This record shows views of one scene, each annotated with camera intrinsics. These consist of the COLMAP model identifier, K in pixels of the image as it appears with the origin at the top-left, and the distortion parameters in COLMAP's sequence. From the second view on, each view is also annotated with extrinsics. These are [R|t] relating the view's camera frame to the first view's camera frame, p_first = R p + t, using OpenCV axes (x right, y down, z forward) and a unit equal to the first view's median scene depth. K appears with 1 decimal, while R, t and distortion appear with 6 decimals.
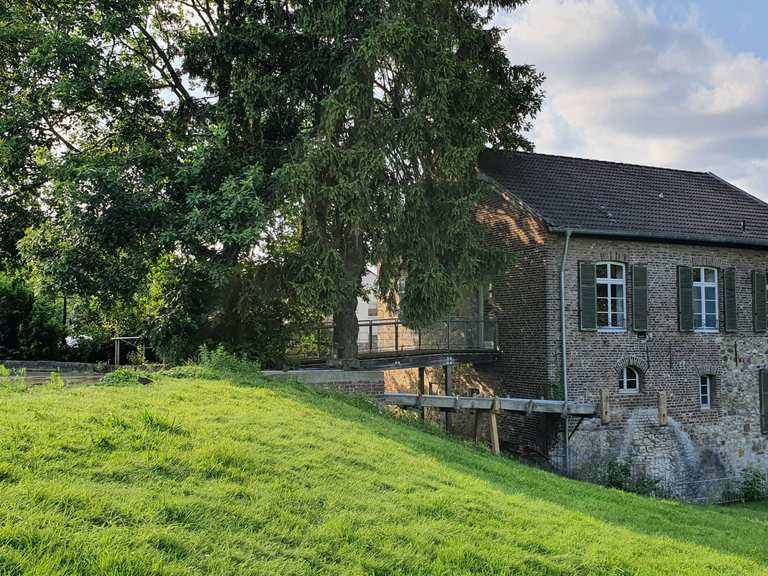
lens RADIAL K [[712.8, 0, 385.5], [0, 712.8, 314.5], [0, 0, 1]] dist [0.168729, -0.326085]
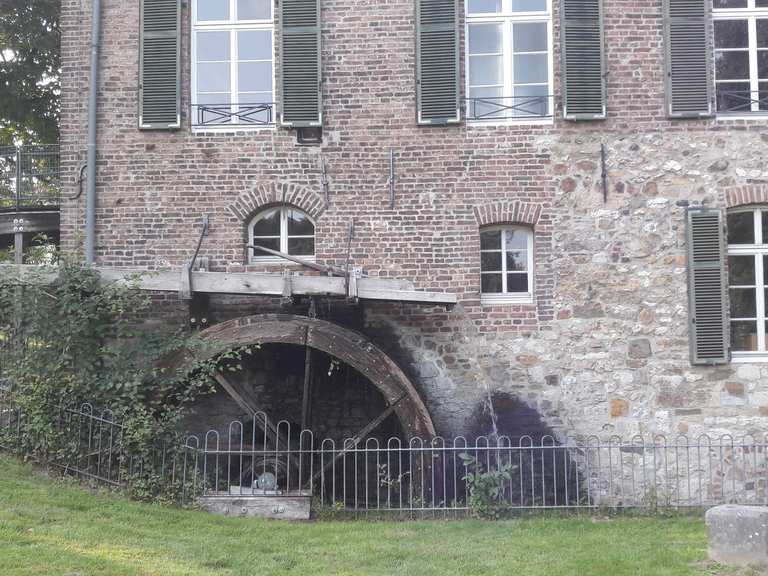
lens RADIAL K [[712.8, 0, 385.5], [0, 712.8, 314.5], [0, 0, 1]] dist [0.168729, -0.326085]
pose [[0.894860, -0.027170, -0.445520, 0.558479], [0.031765, 0.999491, 0.002848, 0.132101], [0.445216, -0.016700, 0.895267, 0.572596]]
